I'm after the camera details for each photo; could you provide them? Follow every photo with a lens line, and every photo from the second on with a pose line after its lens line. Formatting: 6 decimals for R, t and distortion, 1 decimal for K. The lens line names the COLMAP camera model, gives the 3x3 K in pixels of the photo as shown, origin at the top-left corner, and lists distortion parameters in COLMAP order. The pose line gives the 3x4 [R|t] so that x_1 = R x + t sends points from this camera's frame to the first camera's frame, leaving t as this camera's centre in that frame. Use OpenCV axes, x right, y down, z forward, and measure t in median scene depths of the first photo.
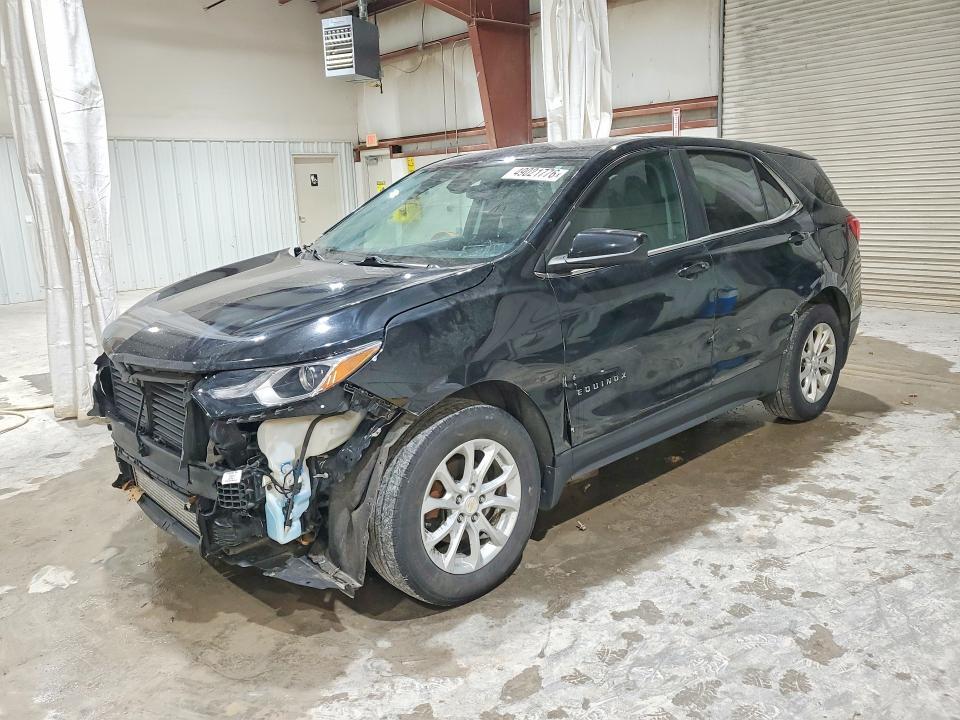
lens RADIAL K [[743.5, 0, 484.5], [0, 743.5, 356.0], [0, 0, 1]] dist [0.004476, 0.008394]
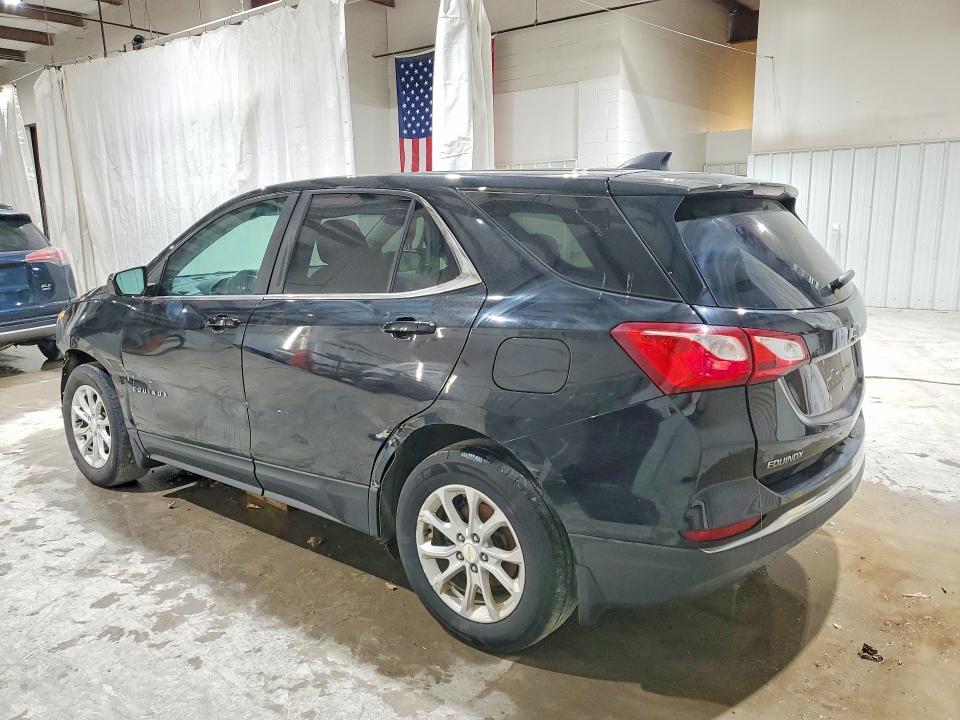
lens RADIAL K [[761.2, 0, 454.2], [0, 761.2, 360.5], [0, 0, 1]] dist [0.033364, -0.001125]
pose [[0.130979, 0.212675, -0.968305, 1.216425], [-0.214448, 0.959672, 0.181772, -0.290358], [0.967913, 0.183843, 0.171305, 1.072196]]
